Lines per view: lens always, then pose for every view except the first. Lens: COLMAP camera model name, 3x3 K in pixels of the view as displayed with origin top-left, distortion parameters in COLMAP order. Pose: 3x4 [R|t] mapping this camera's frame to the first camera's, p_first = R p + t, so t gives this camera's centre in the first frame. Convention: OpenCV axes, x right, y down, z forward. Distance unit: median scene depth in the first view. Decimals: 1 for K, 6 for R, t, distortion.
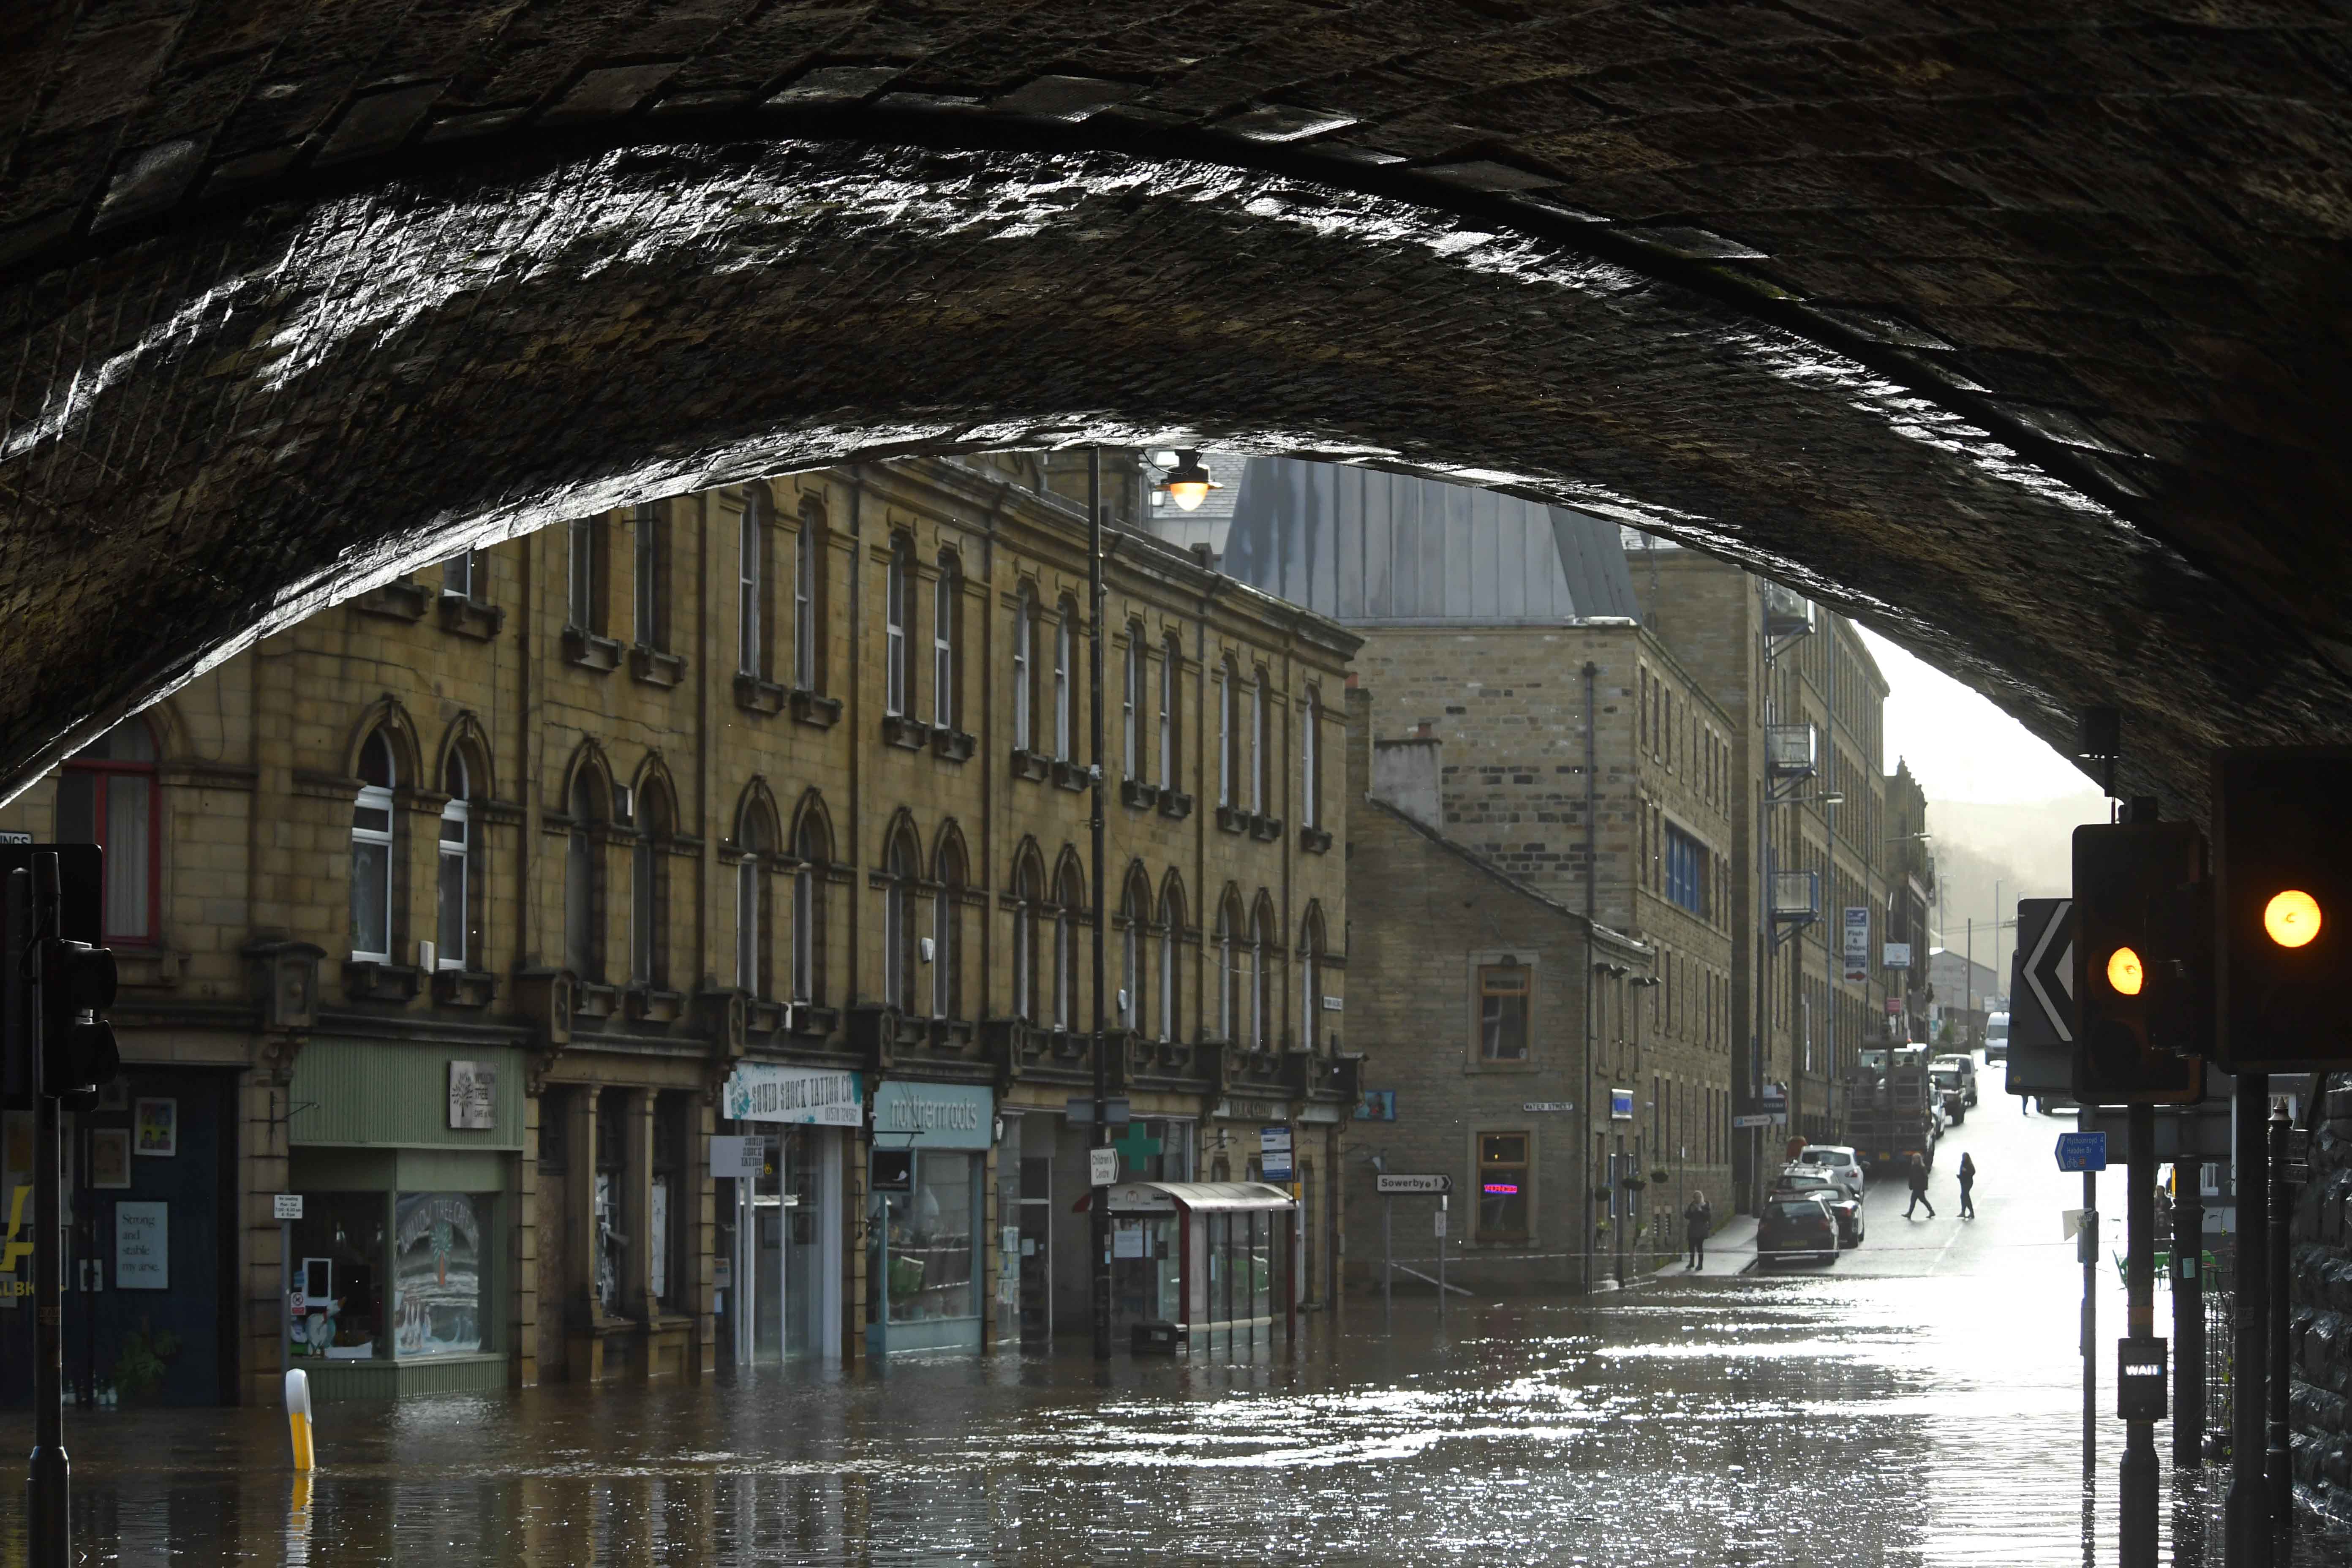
lens RADIAL K [[5968.6, 0, 1176.0], [0, 5968.6, 784.0], [0, 0, 1]] dist [-0.474010, 0.162447]
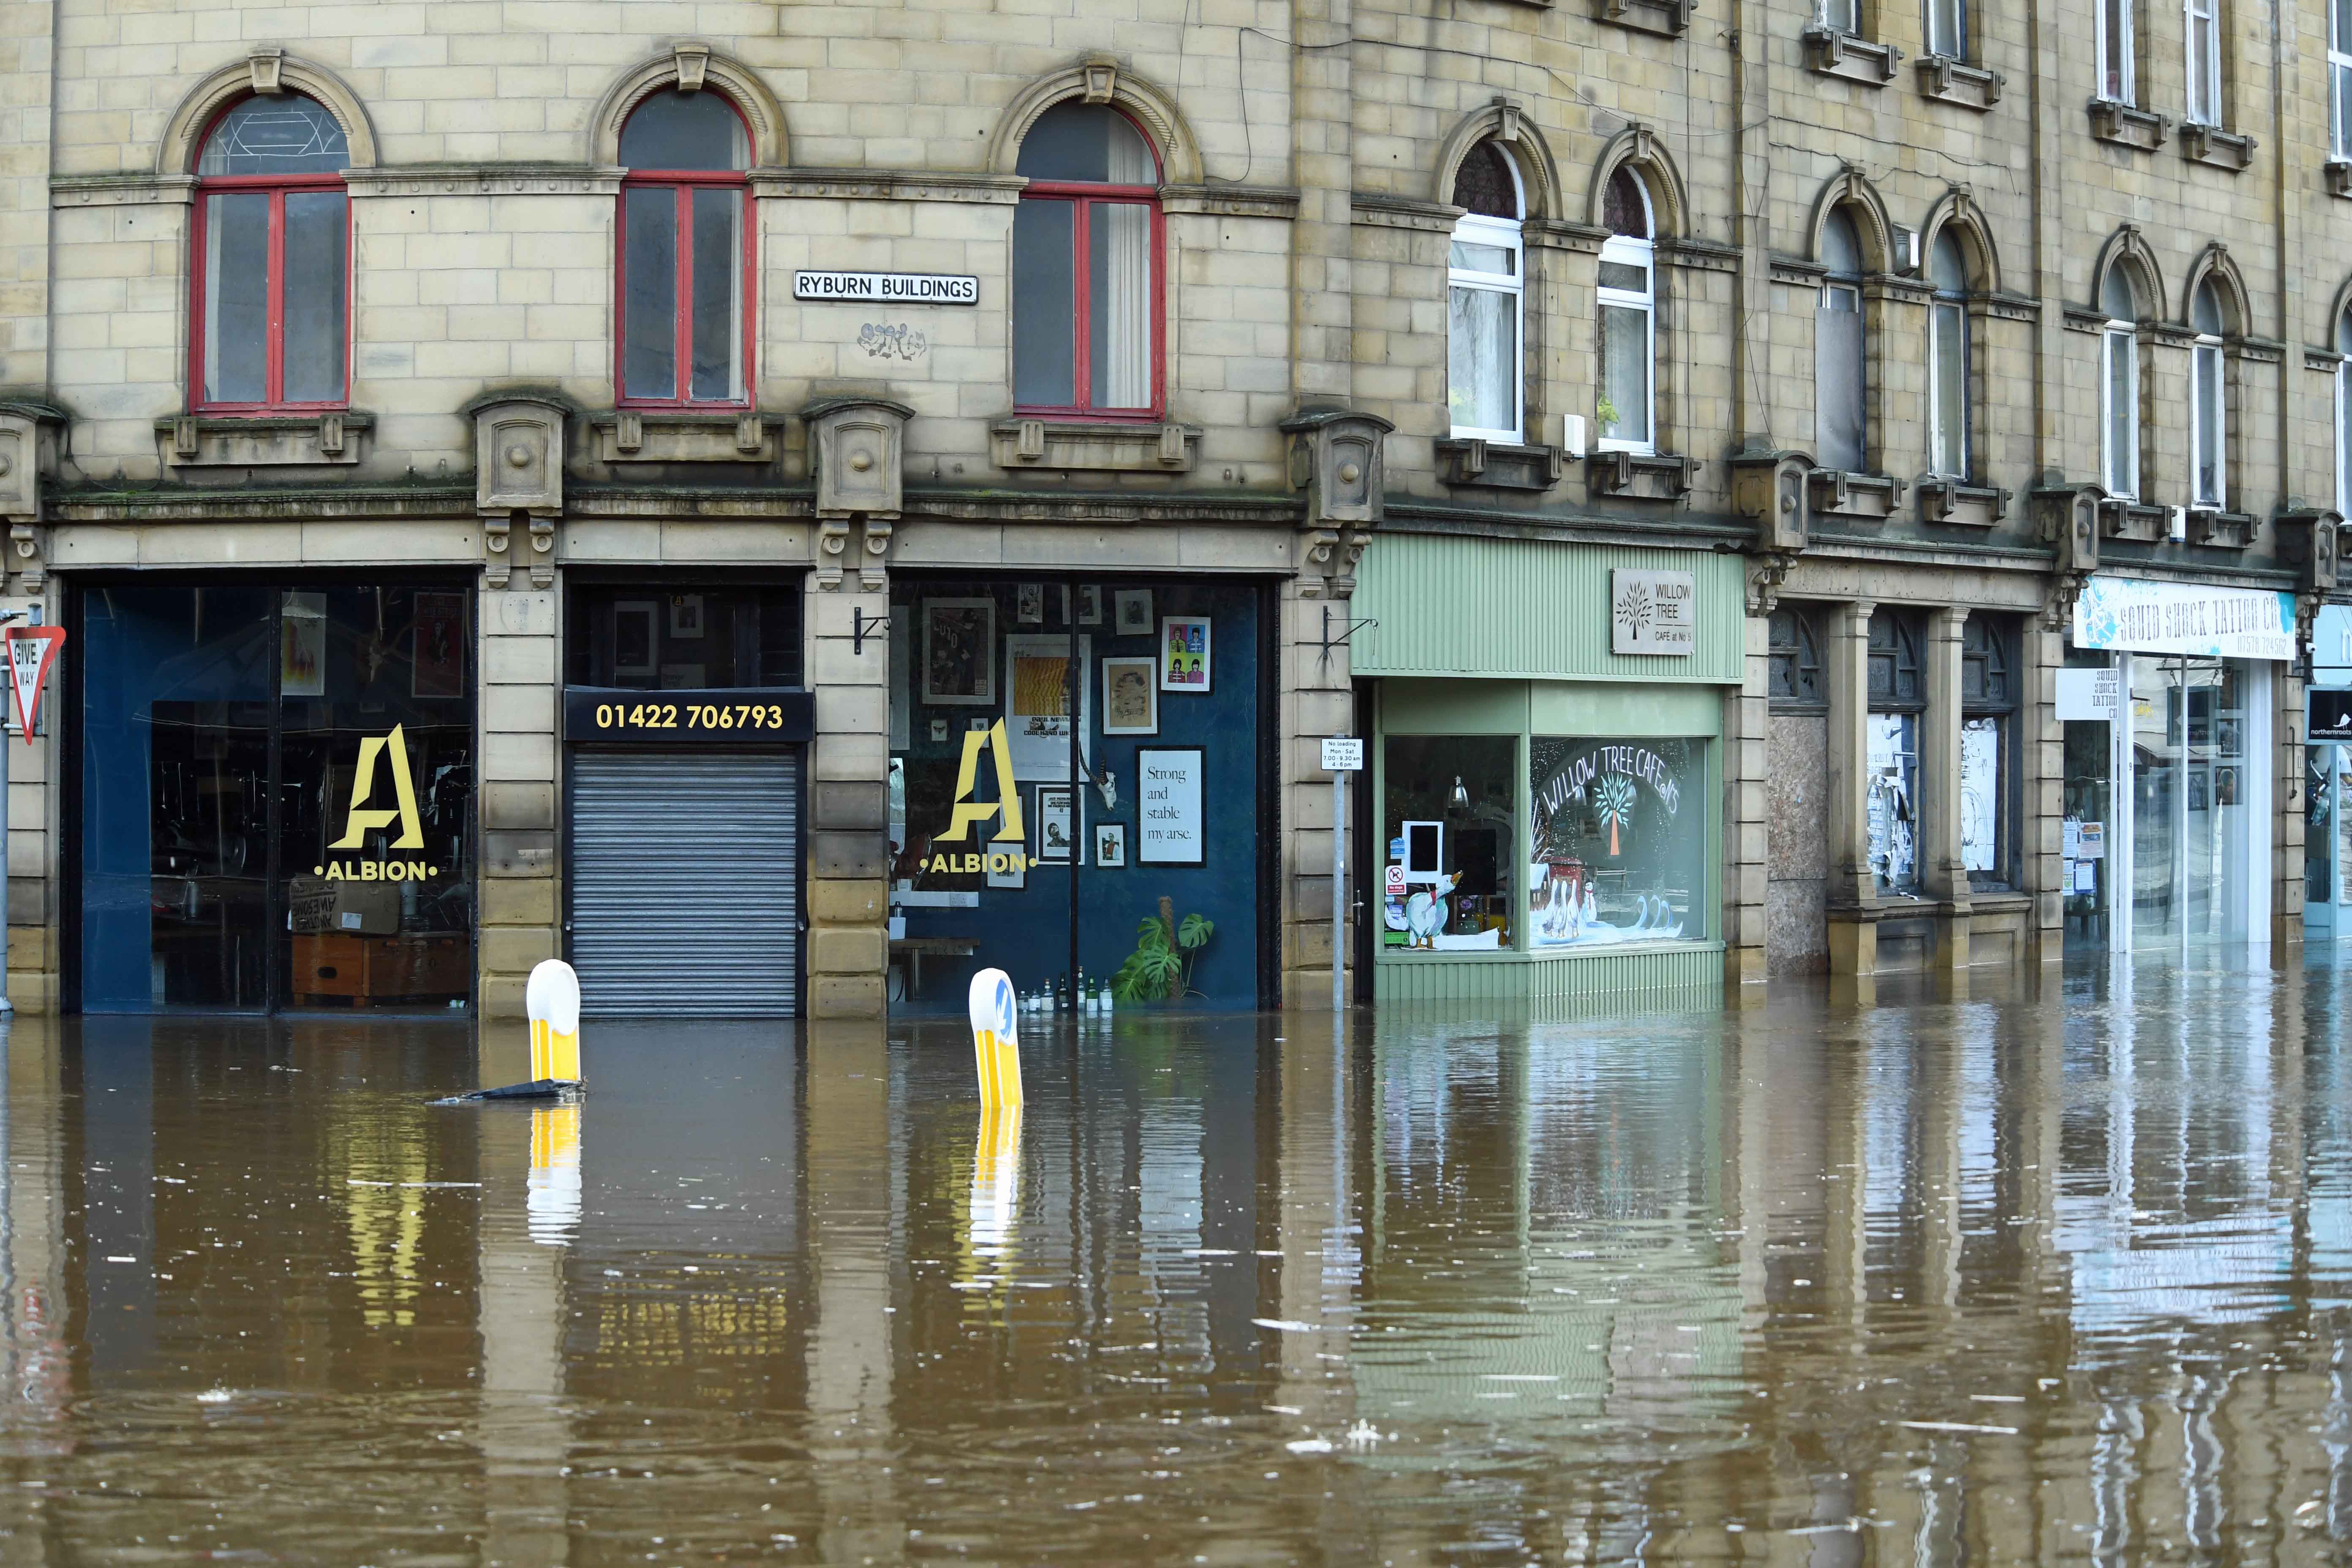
lens RADIAL K [[6102.2, 0, 1176.0], [0, 6102.2, 784.0], [0, 0, 1]] dist [-0.429345, -1.164743]
pose [[0.949554, -0.000185, -0.313602, 0.071605], [0.022440, 0.997476, 0.067360, 0.018870], [0.312798, -0.070999, 0.947162, 0.207700]]
